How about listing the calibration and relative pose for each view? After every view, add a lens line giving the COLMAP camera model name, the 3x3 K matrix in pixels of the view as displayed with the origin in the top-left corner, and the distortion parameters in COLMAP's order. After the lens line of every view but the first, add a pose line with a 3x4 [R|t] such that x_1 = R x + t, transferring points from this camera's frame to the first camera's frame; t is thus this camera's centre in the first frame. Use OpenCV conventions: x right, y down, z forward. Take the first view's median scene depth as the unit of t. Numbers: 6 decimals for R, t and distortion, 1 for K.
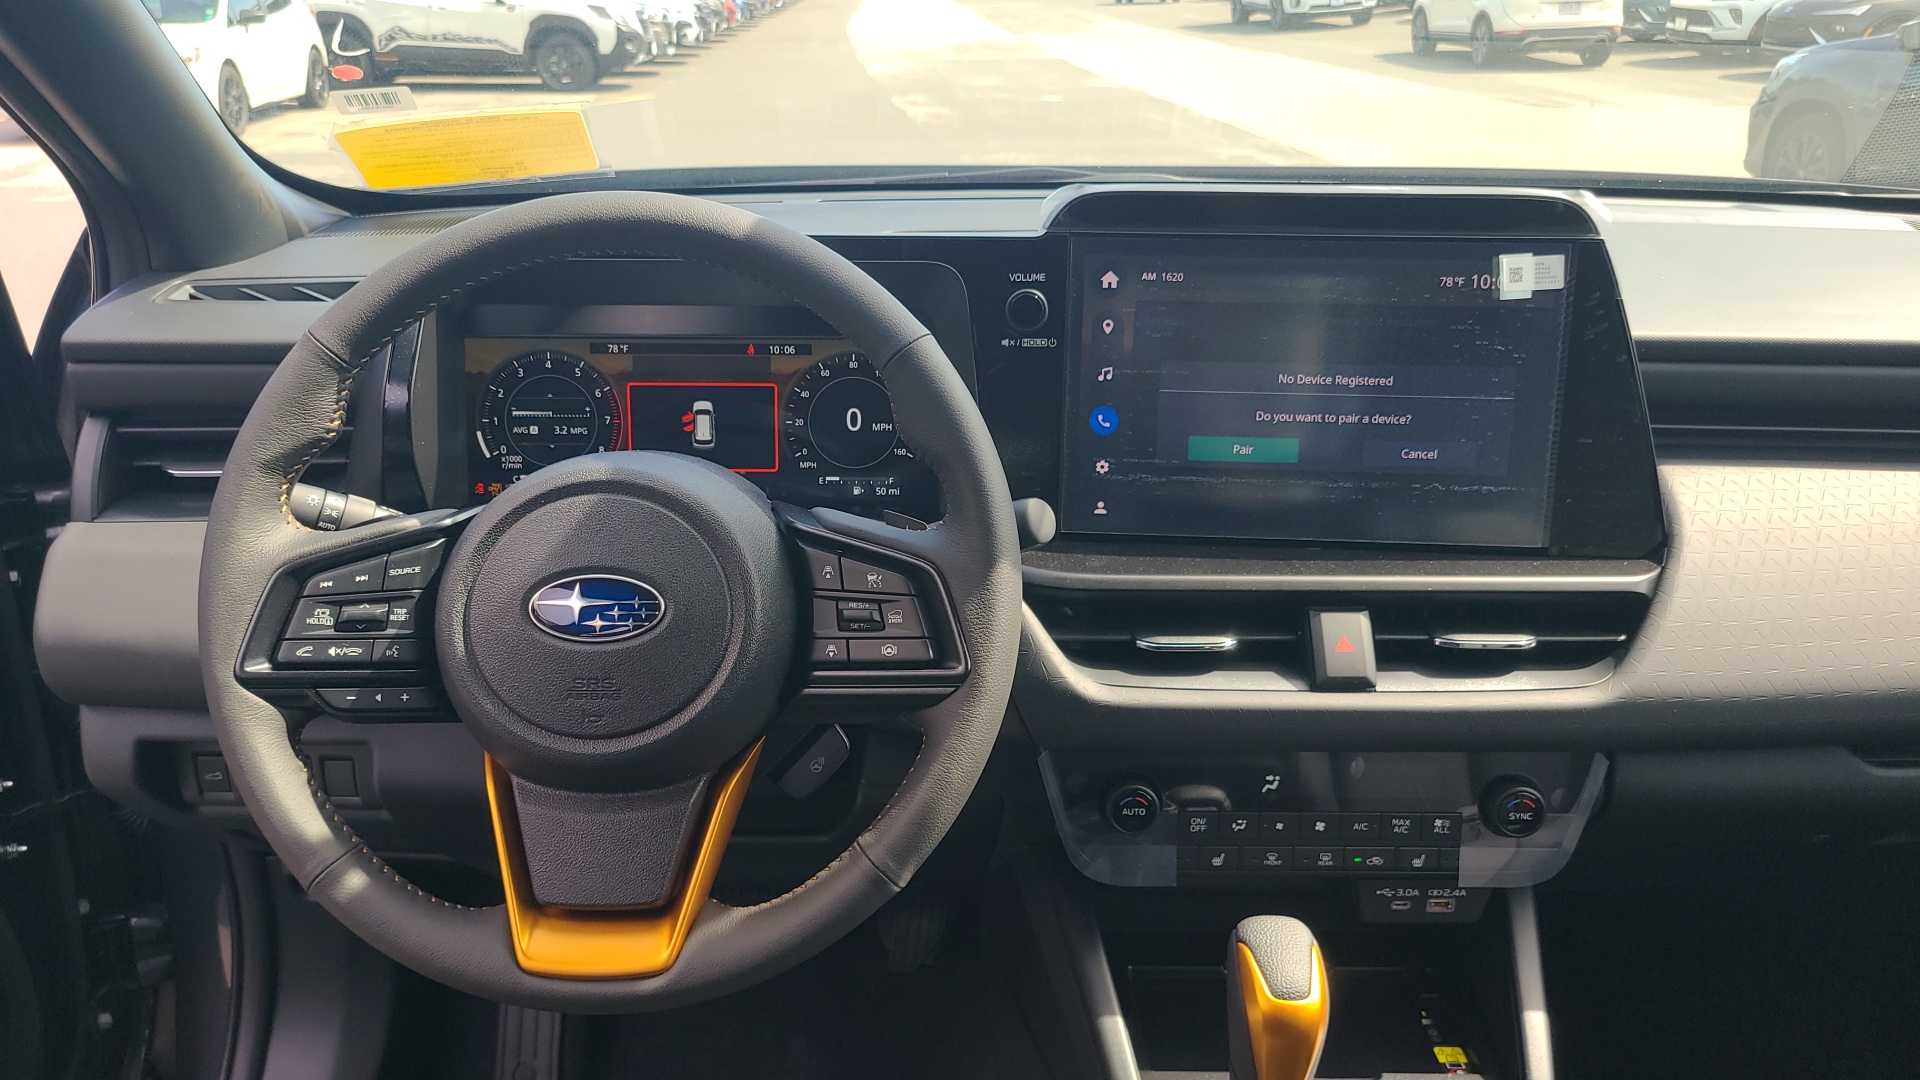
lens RADIAL K [[1453.9, 0, 933.5], [0, 1453.9, 519.9], [0, 0, 1]] dist [0.023272, -0.007525]
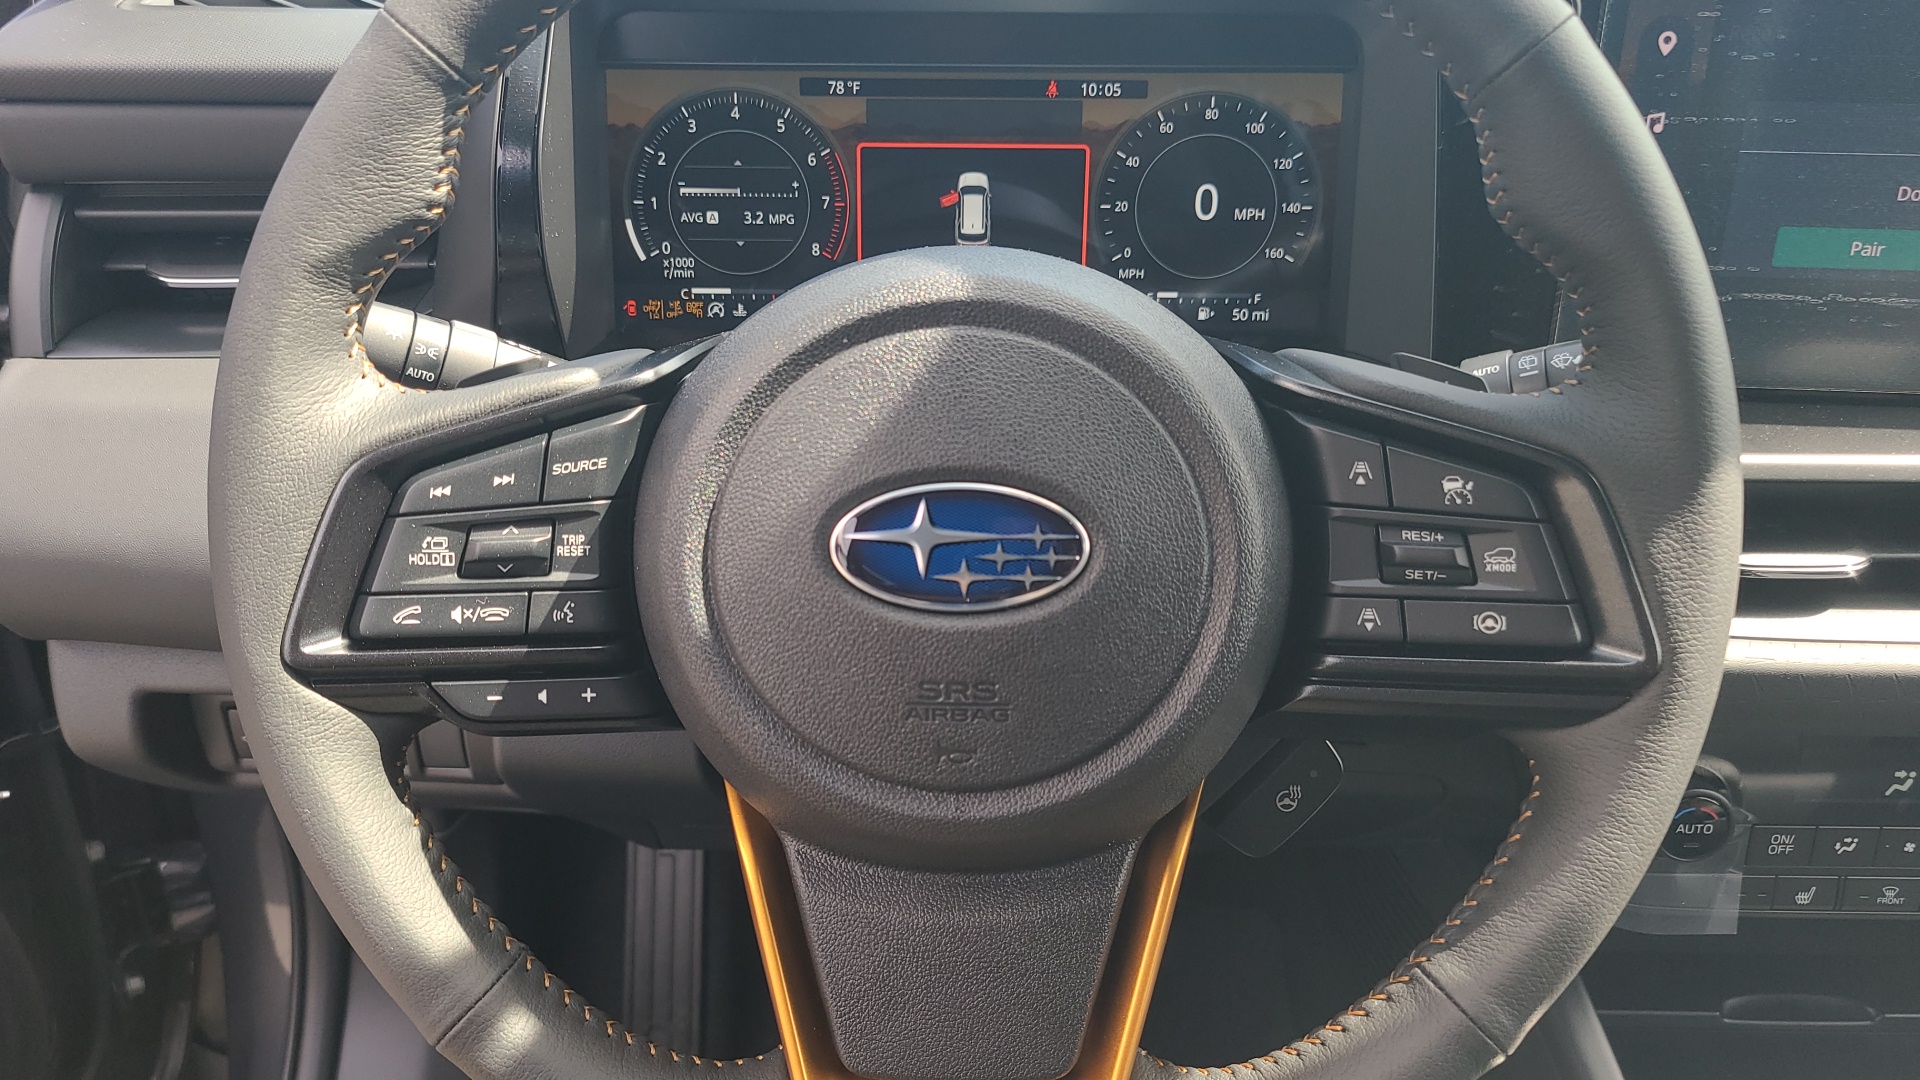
lens RADIAL K [[1453.9, 0, 933.5], [0, 1453.9, 519.9], [0, 0, 1]] dist [0.023272, -0.007525]
pose [[0.999844, 0.006198, -0.016569, -0.218617], [-0.004032, 0.991807, 0.127685, -0.015125], [0.017225, -0.127598, 0.991676, 0.453795]]
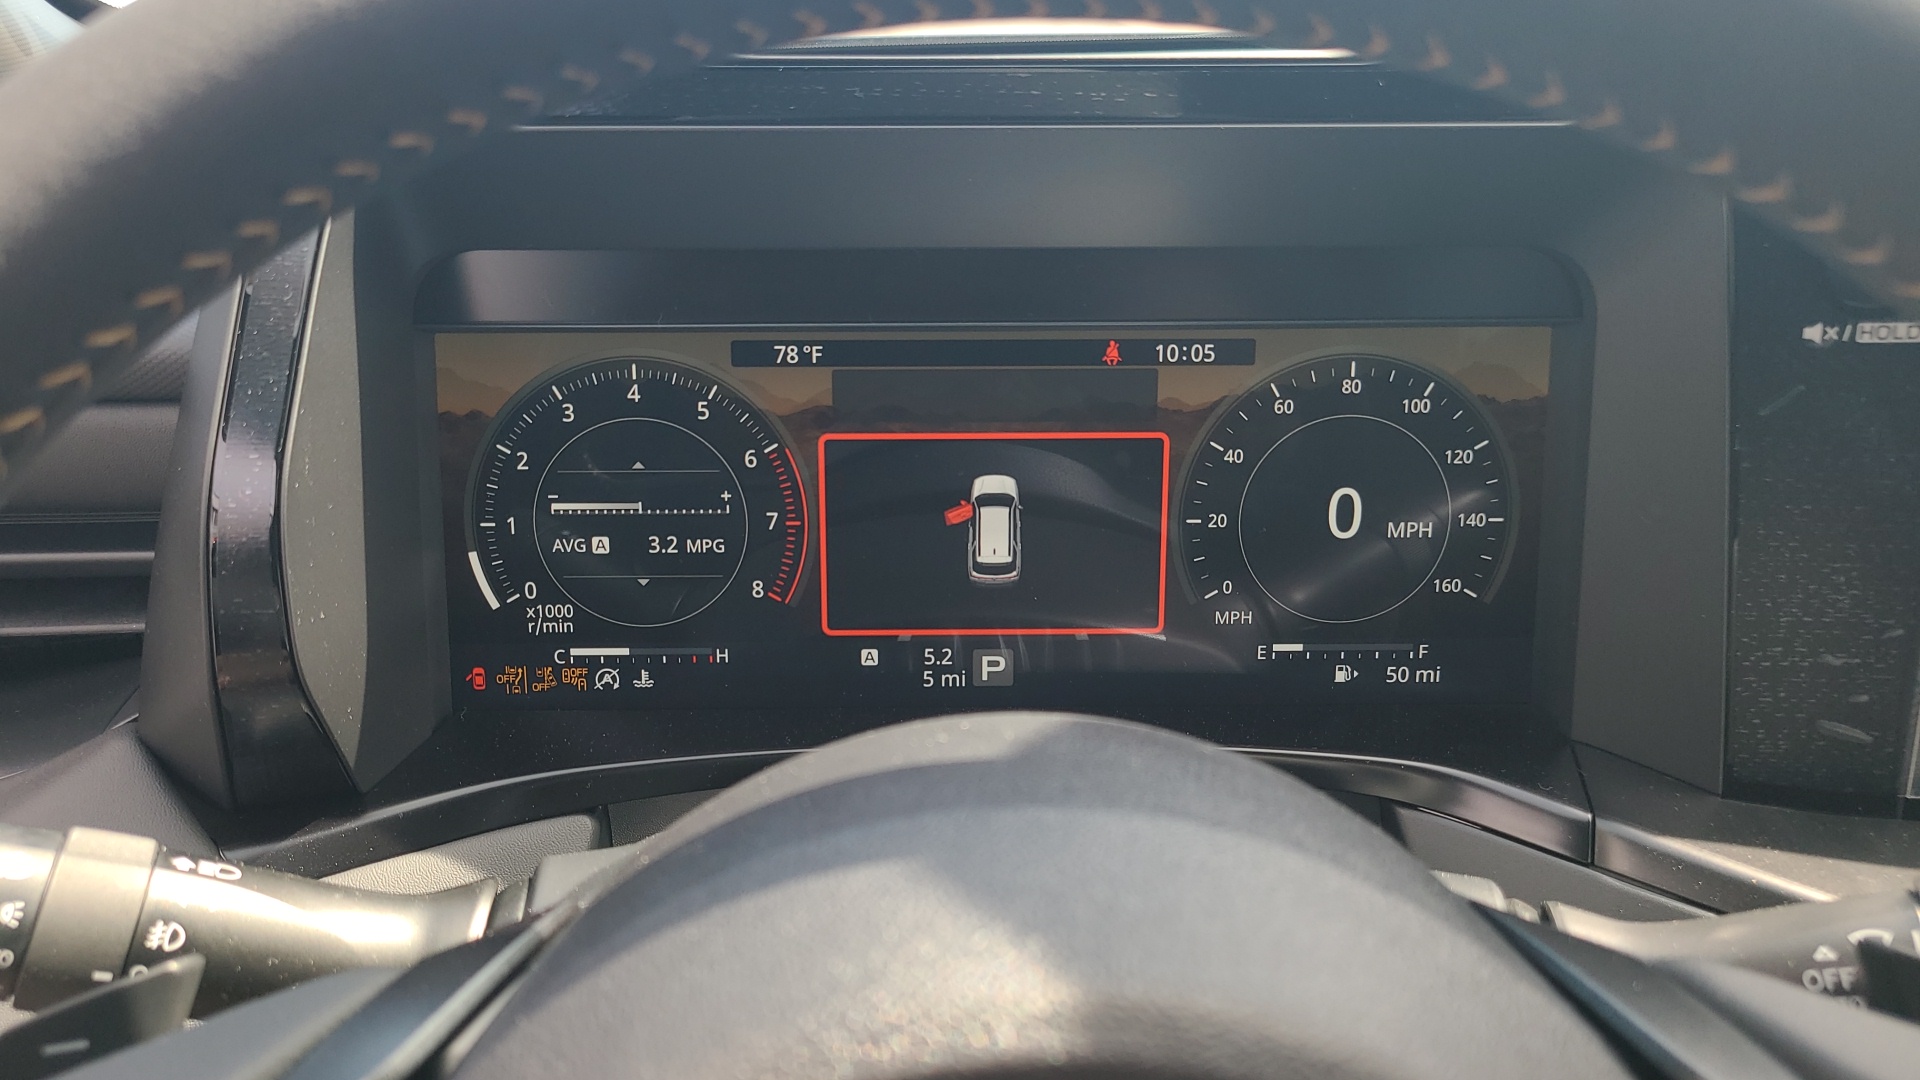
lens RADIAL K [[1448.4, 0, 937.7], [0, 1448.4, 516.4], [0, 0, 1]] dist [0.037129, 0.000401]
pose [[0.999960, -0.008764, -0.001951, -0.231843], [0.008815, 0.999560, 0.028311, -0.108290], [0.001702, -0.028327, 0.999597, 0.762318]]
